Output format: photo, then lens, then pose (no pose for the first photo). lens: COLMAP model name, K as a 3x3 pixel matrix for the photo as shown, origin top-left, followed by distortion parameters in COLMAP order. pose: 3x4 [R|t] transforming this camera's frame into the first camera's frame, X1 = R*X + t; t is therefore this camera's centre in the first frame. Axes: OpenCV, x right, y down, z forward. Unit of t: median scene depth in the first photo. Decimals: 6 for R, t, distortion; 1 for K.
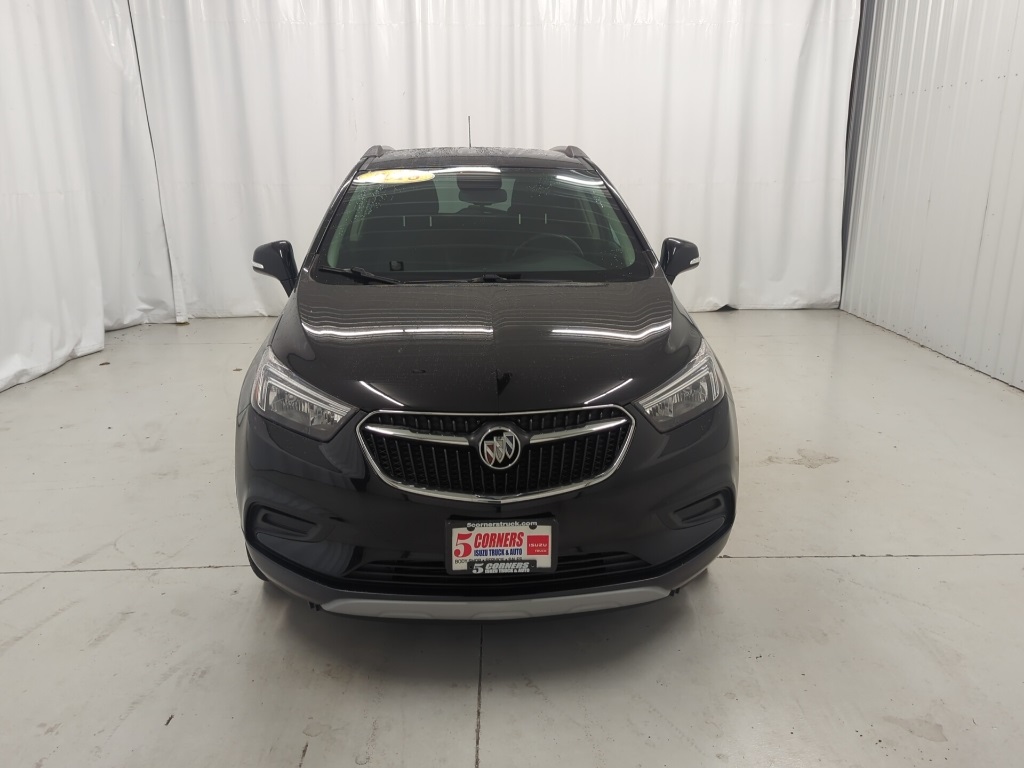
lens RADIAL K [[837.4, 0, 513.3], [0, 837.4, 379.2], [0, 0, 1]] dist [0.061004, -0.062015]
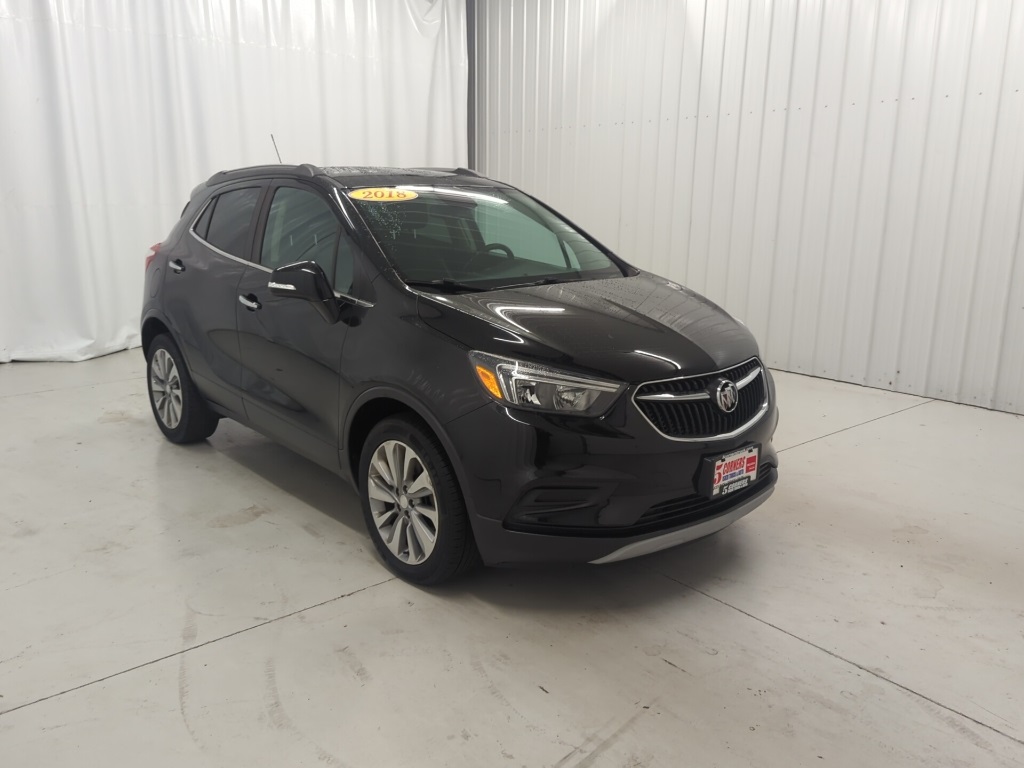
lens RADIAL K [[828.1, 0, 525.5], [0, 828.1, 390.8], [0, 0, 1]] dist [0.072650, -0.098095]
pose [[0.792019, -0.140577, 0.594091, -1.025674], [0.147207, 0.988390, 0.037629, -0.021693], [-0.592483, 0.057652, 0.803517, 0.134122]]
